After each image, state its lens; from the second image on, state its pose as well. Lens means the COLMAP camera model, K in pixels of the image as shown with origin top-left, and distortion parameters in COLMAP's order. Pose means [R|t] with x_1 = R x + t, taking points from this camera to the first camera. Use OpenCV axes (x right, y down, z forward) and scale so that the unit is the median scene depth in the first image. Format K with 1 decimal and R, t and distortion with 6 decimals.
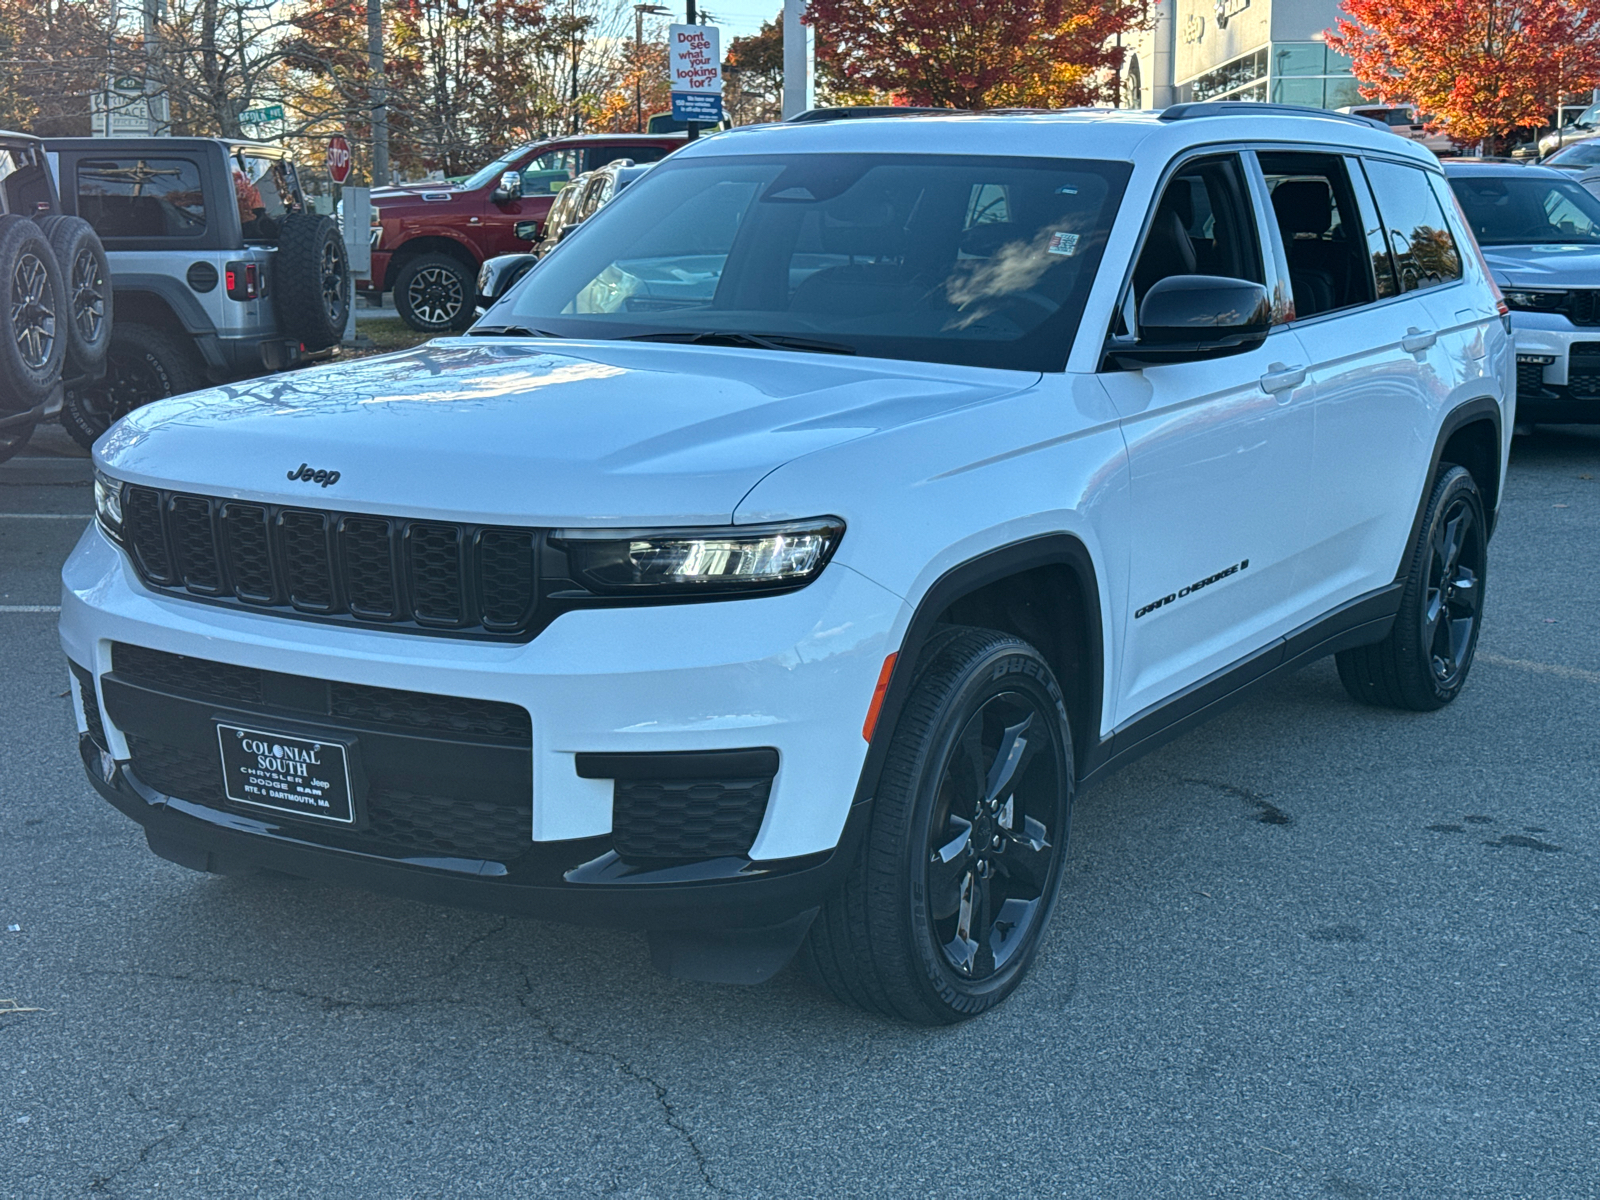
lens RADIAL K [[2317.1, 0, 795.9], [0, 2317.1, 575.4], [0, 0, 1]] dist [0.091467, 0.121384]
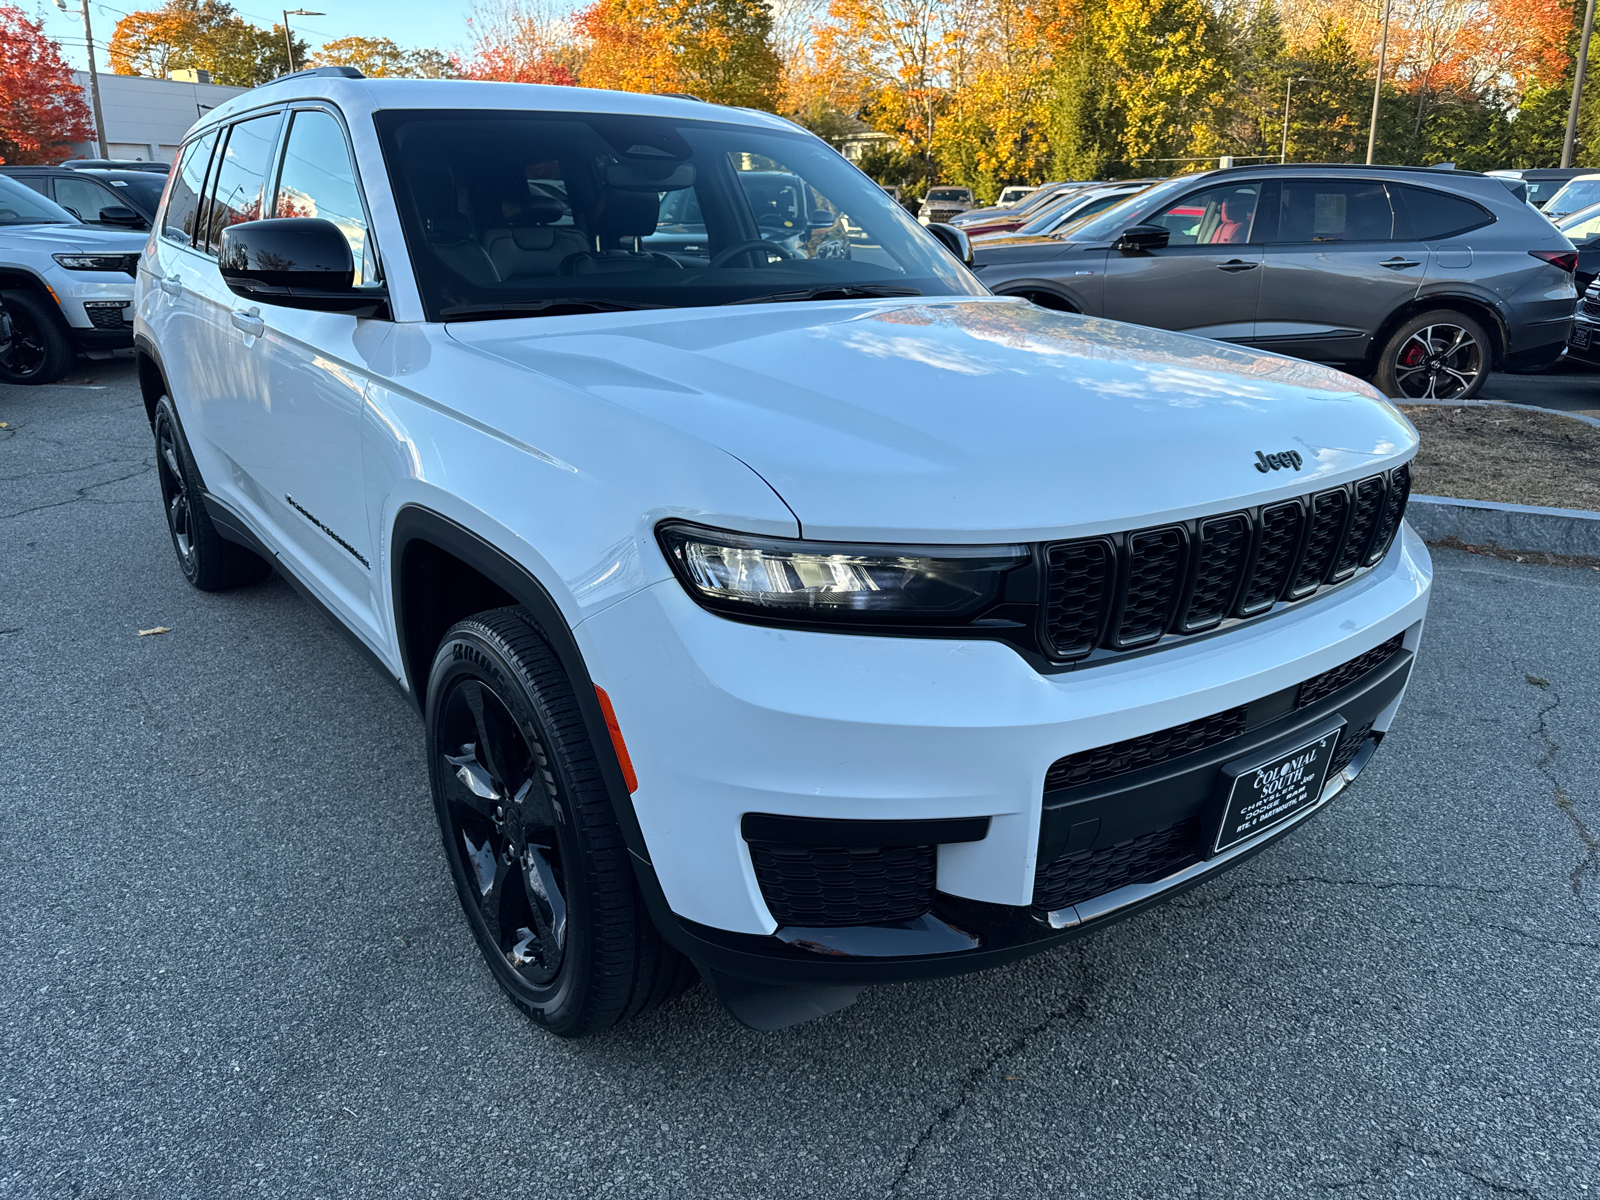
lens RADIAL K [[1160.6, 0, 805.4], [0, 1160.6, 598.7], [0, 0, 1]] dist [0.008630, -0.009137]
pose [[0.357003, -0.301476, 0.884116, -0.605252], [0.149467, 0.952728, 0.264517, -0.122395], [-0.922068, 0.037713, 0.385187, 0.901263]]
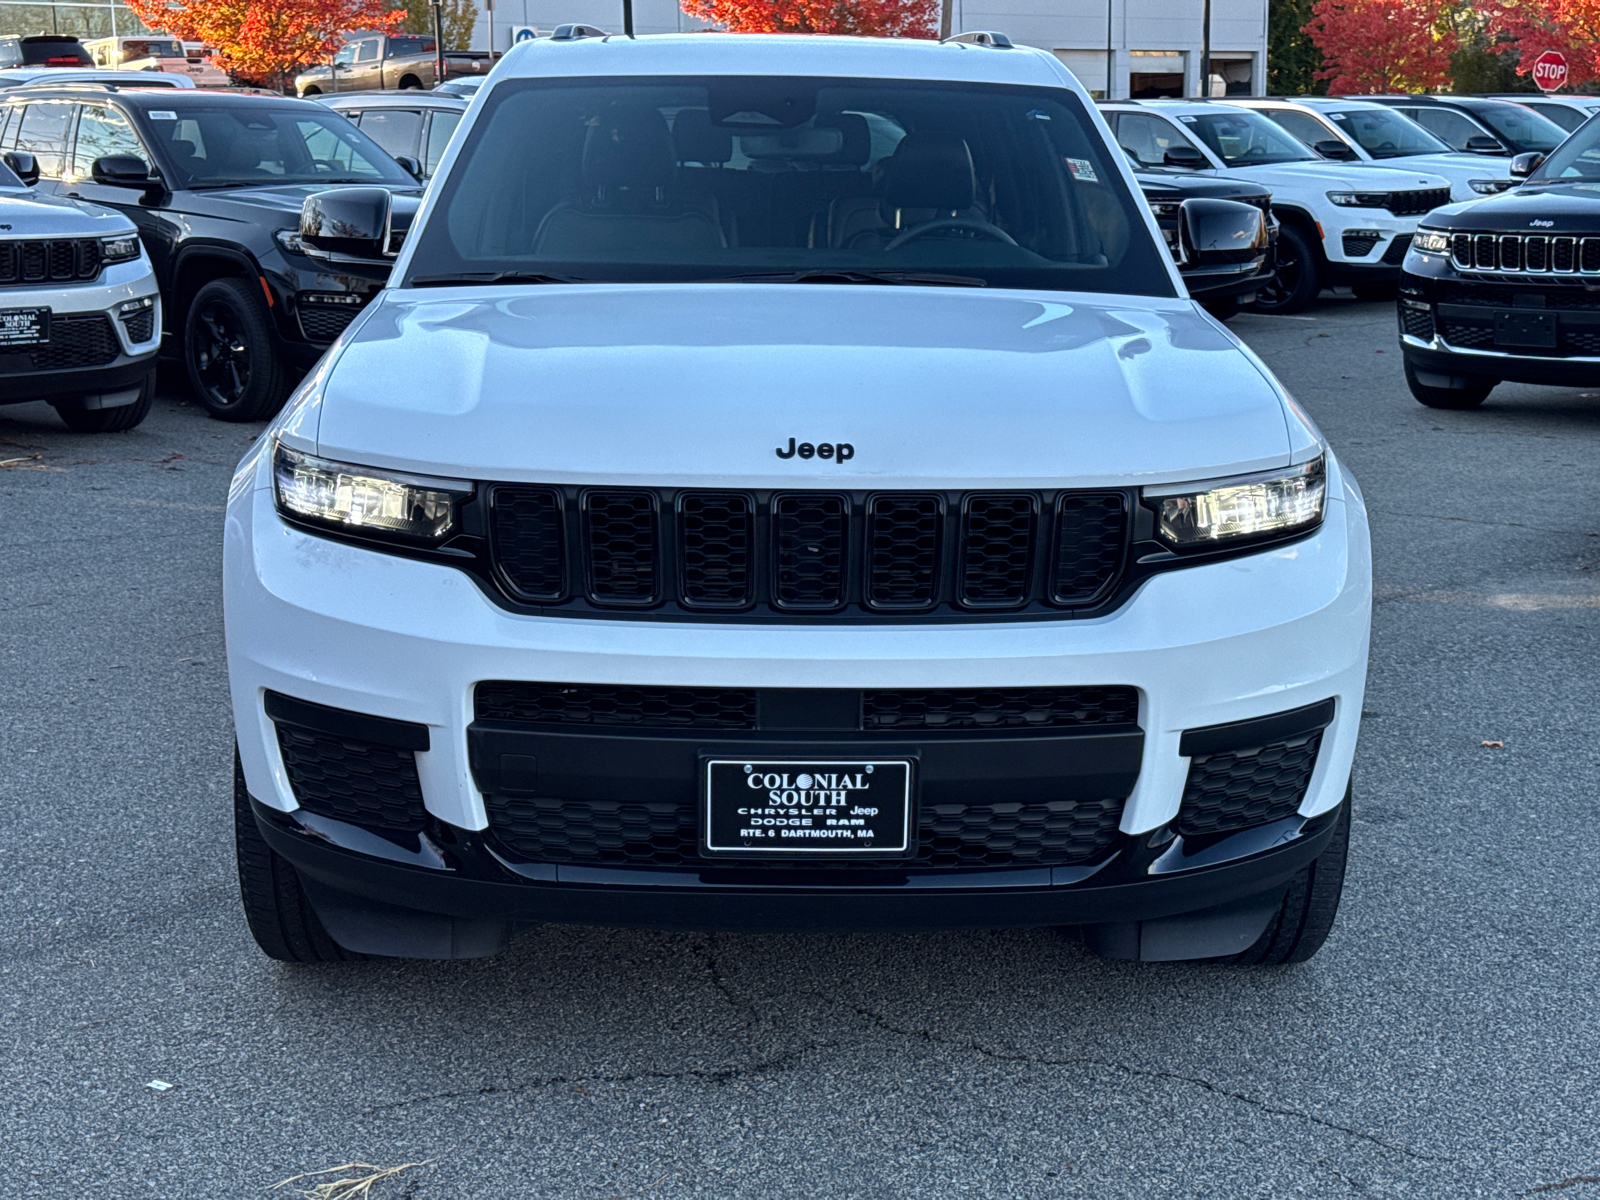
lens RADIAL K [[2317.1, 0, 795.9], [0, 2317.1, 575.4], [0, 0, 1]] dist [0.091467, 0.121384]
pose [[0.834978, -0.101835, 0.540779, -0.606246], [0.087646, 0.994793, 0.052003, -0.038255], [-0.543259, 0.003976, 0.839556, 0.270791]]
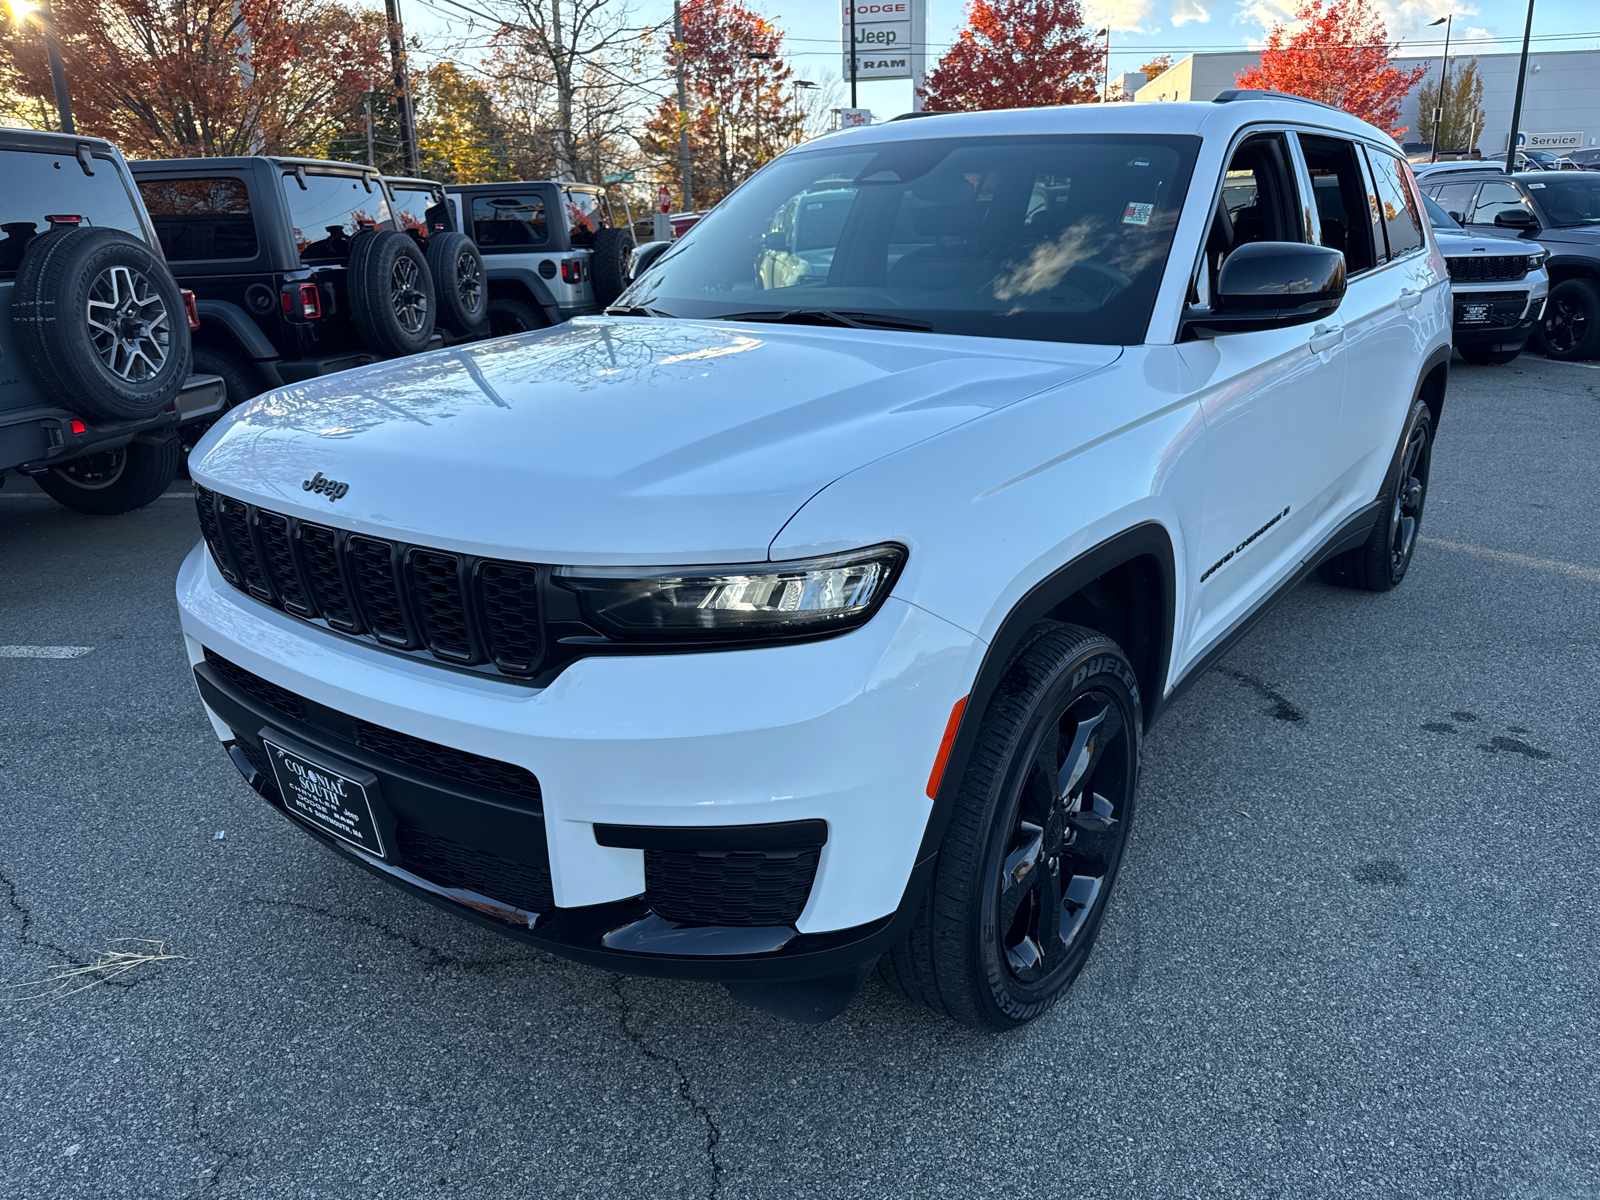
lens RADIAL K [[1160.6, 0, 805.4], [0, 1160.6, 598.7], [0, 0, 1]] dist [0.008630, -0.009137]
pose [[0.995081, 0.005974, -0.098880, 0.022755], [0.009167, 0.988343, 0.151968, -0.060560], [0.098635, -0.152127, 0.983427, 0.509785]]
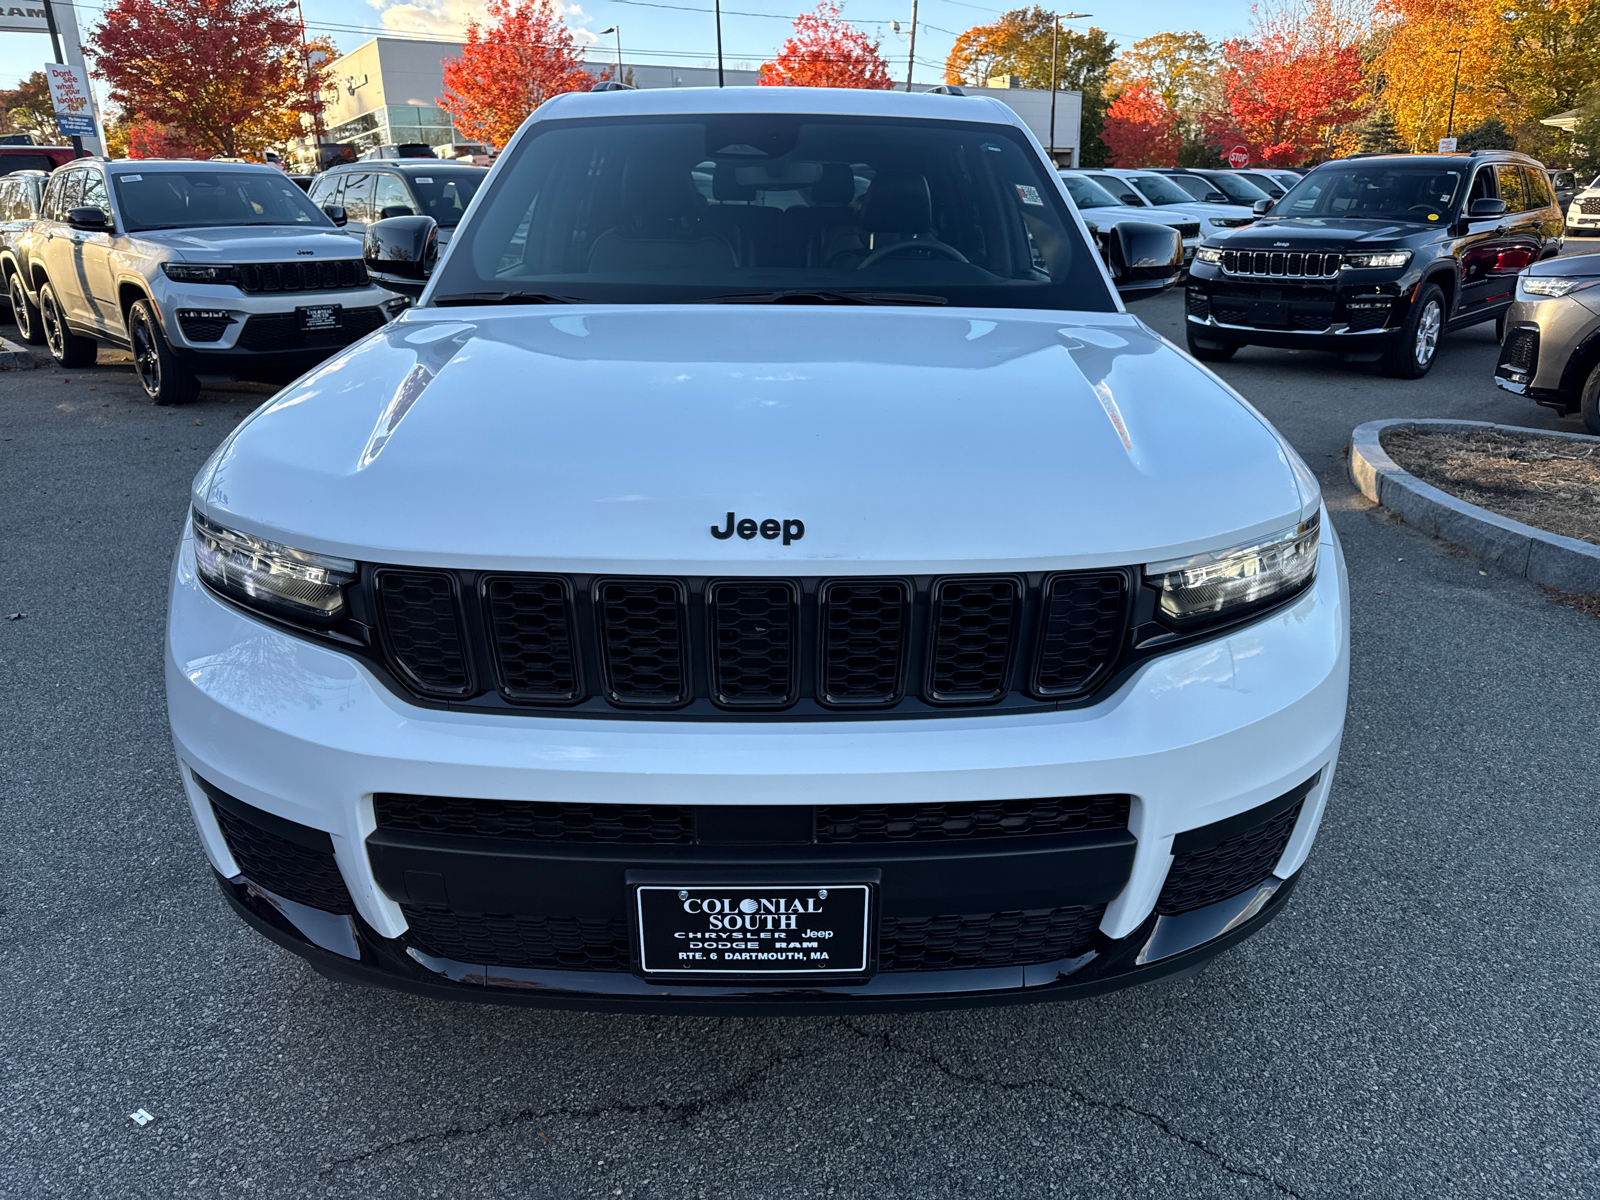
lens RADIAL K [[1160.6, 0, 805.4], [0, 1160.6, 598.7], [0, 0, 1]] dist [0.008630, -0.009137]
pose [[0.843979, -0.179658, 0.505393, -0.339241], [0.091720, 0.976698, 0.194031, -0.080291], [-0.528476, -0.117403, 0.840791, 0.628504]]
